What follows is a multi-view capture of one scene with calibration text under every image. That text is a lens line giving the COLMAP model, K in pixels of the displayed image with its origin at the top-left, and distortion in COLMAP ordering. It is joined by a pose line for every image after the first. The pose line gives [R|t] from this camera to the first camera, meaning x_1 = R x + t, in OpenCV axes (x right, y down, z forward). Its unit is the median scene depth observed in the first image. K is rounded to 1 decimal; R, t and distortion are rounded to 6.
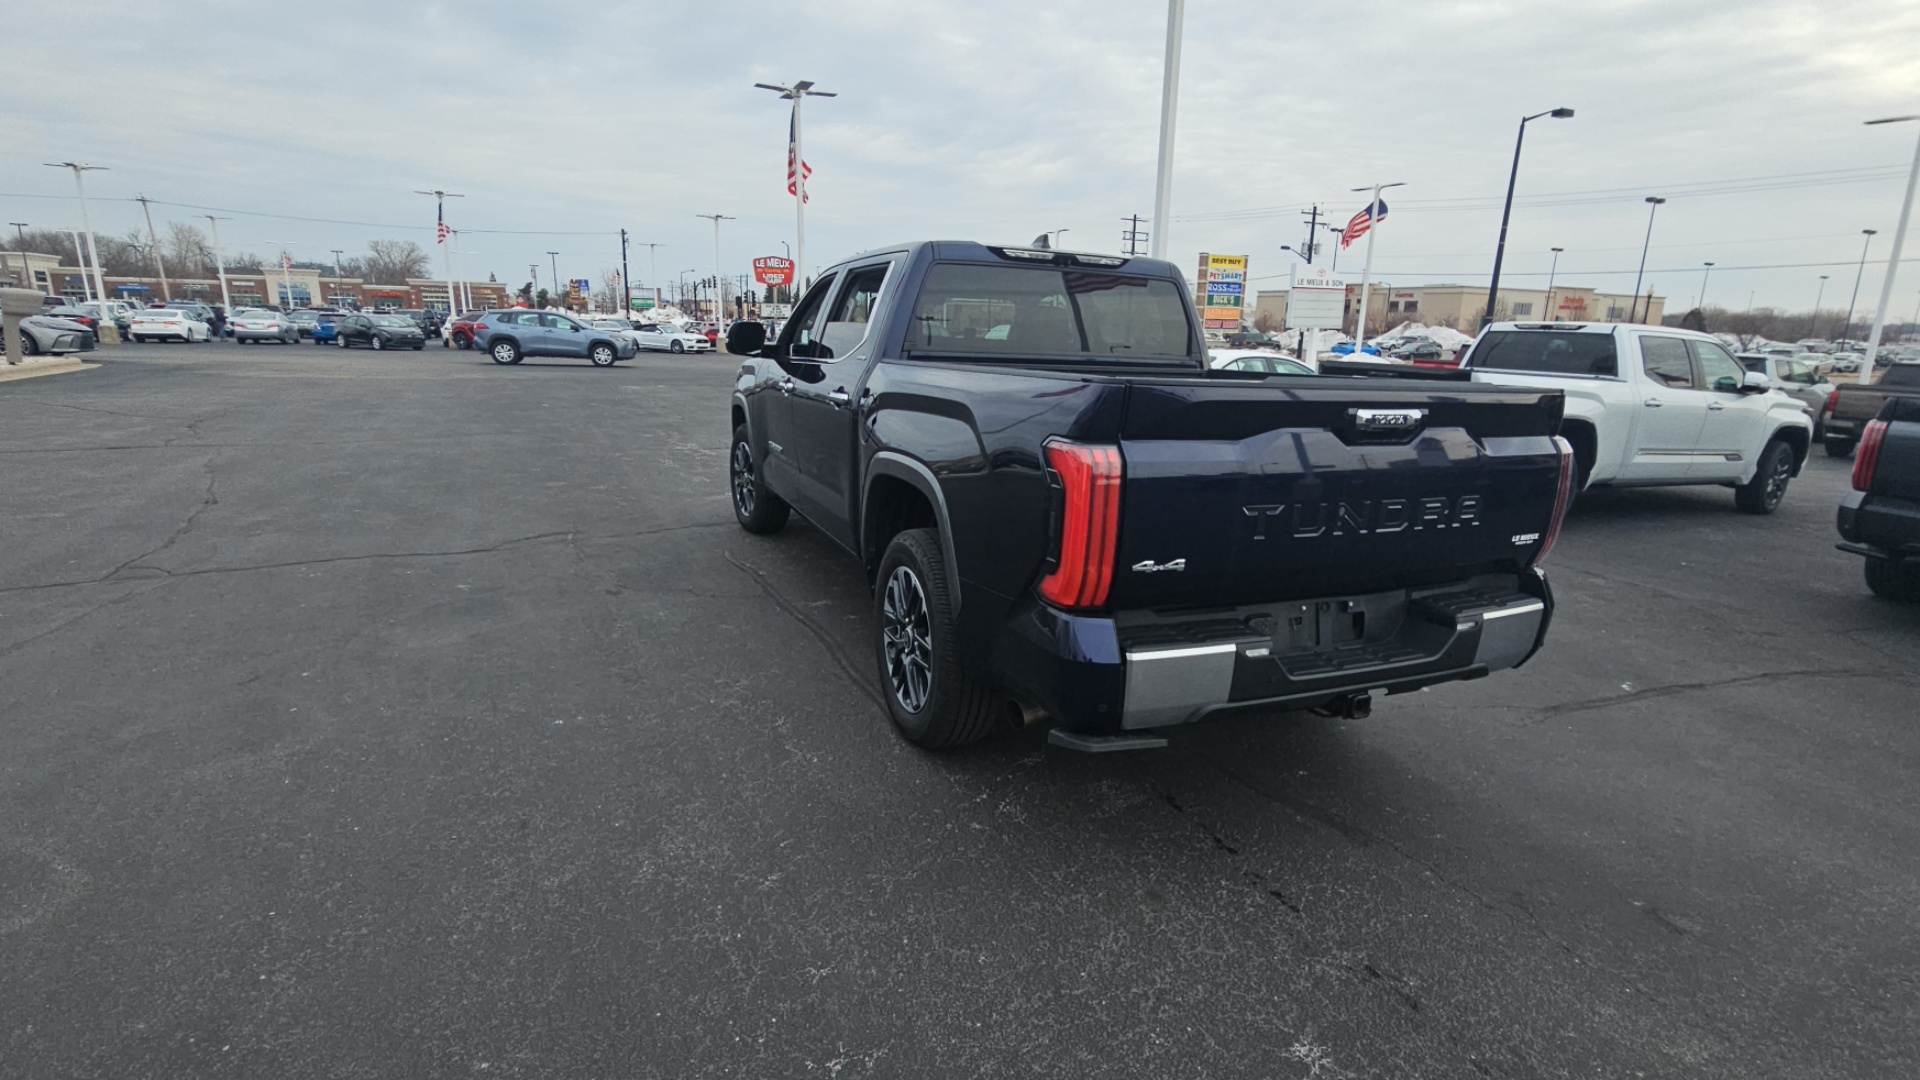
lens RADIAL K [[900.6, 0, 982.5], [0, 900.6, 544.6], [0, 0, 1]] dist [0.002255, -0.001100]
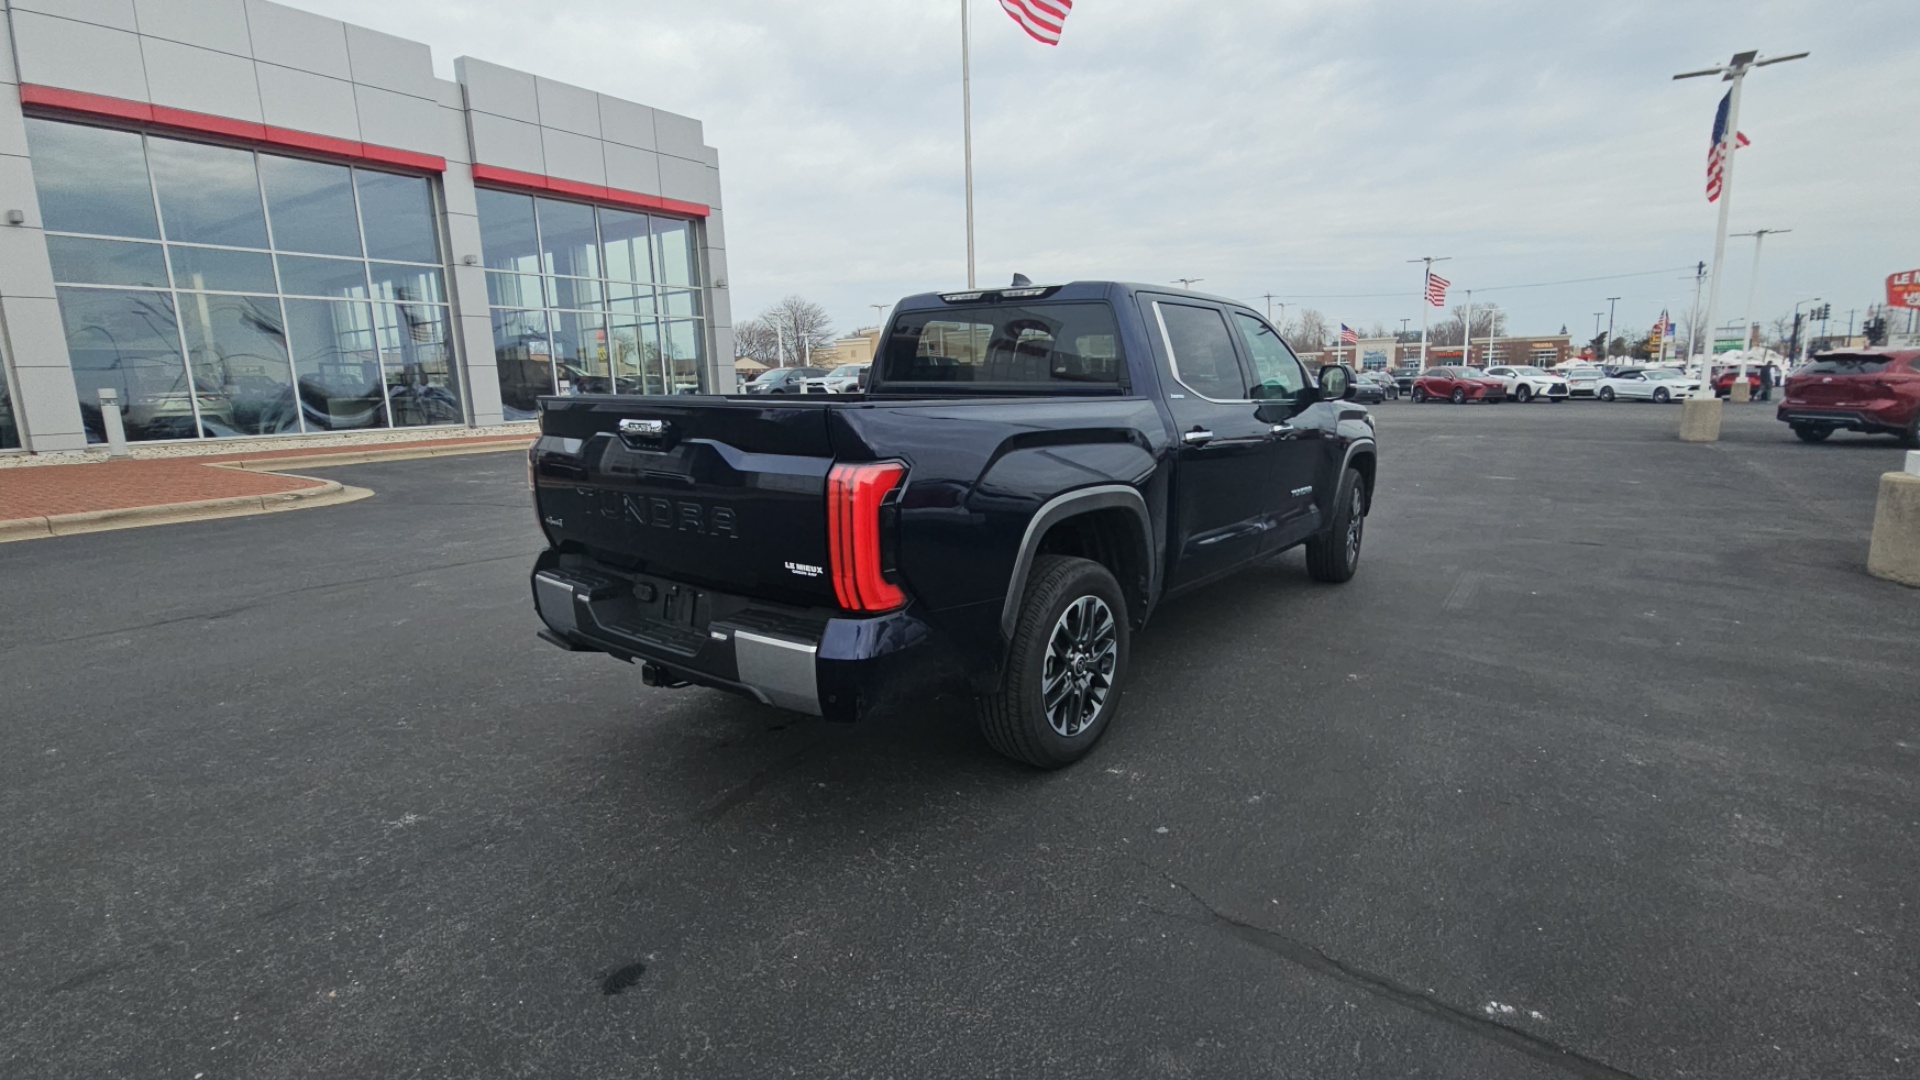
lens RADIAL K [[900.6, 0, 982.5], [0, 900.6, 544.6], [0, 0, 1]] dist [0.002255, -0.001100]
pose [[0.473935, 0.120438, -0.872285, 0.126542], [-0.172104, 0.984167, 0.042377, -0.008598], [0.863577, 0.130040, 0.487159, 0.061026]]
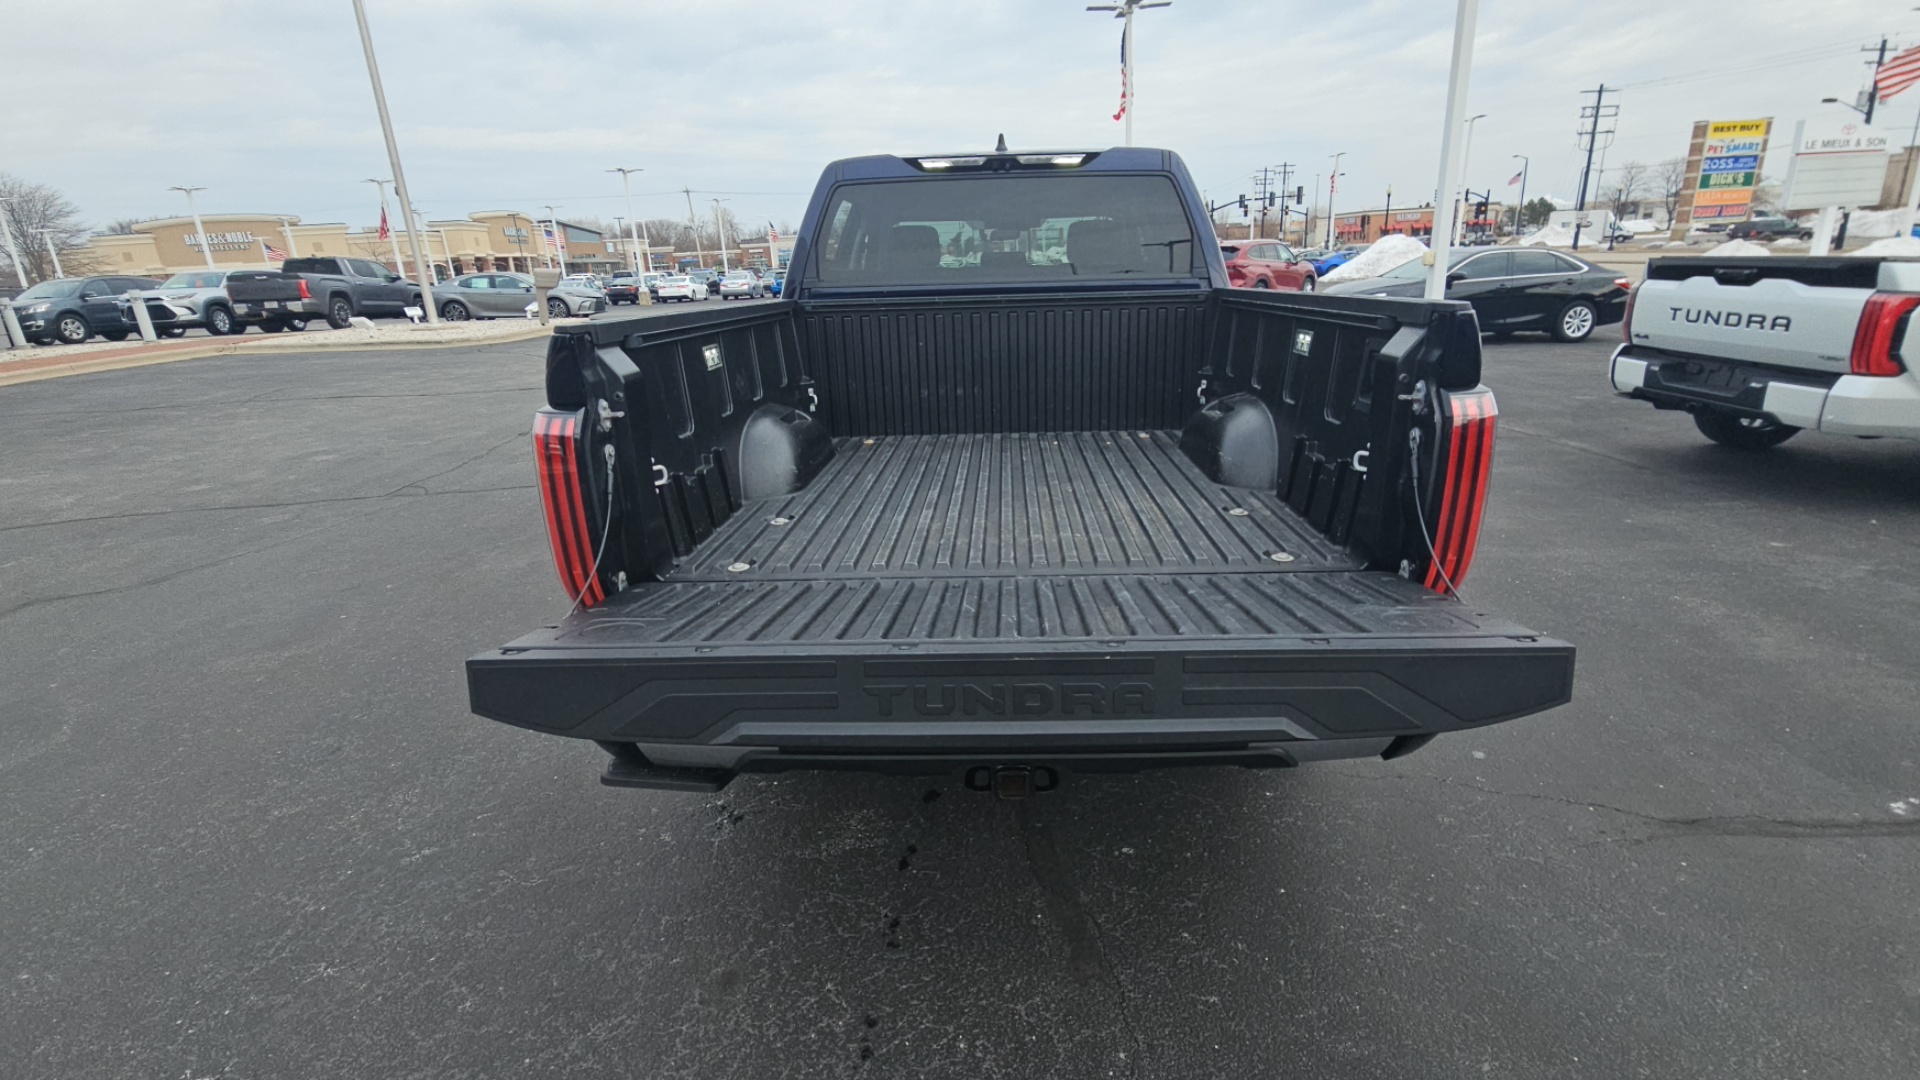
lens RADIAL K [[858.2, 0, 980.3], [0, 858.2, 541.9], [0, 0, 1]] dist [0.004781, -0.004128]
pose [[0.900700, 0.070735, -0.428645, 0.051724], [-0.033810, 0.995077, 0.093162, -0.005802], [0.433125, -0.069418, 0.898657, 0.032570]]
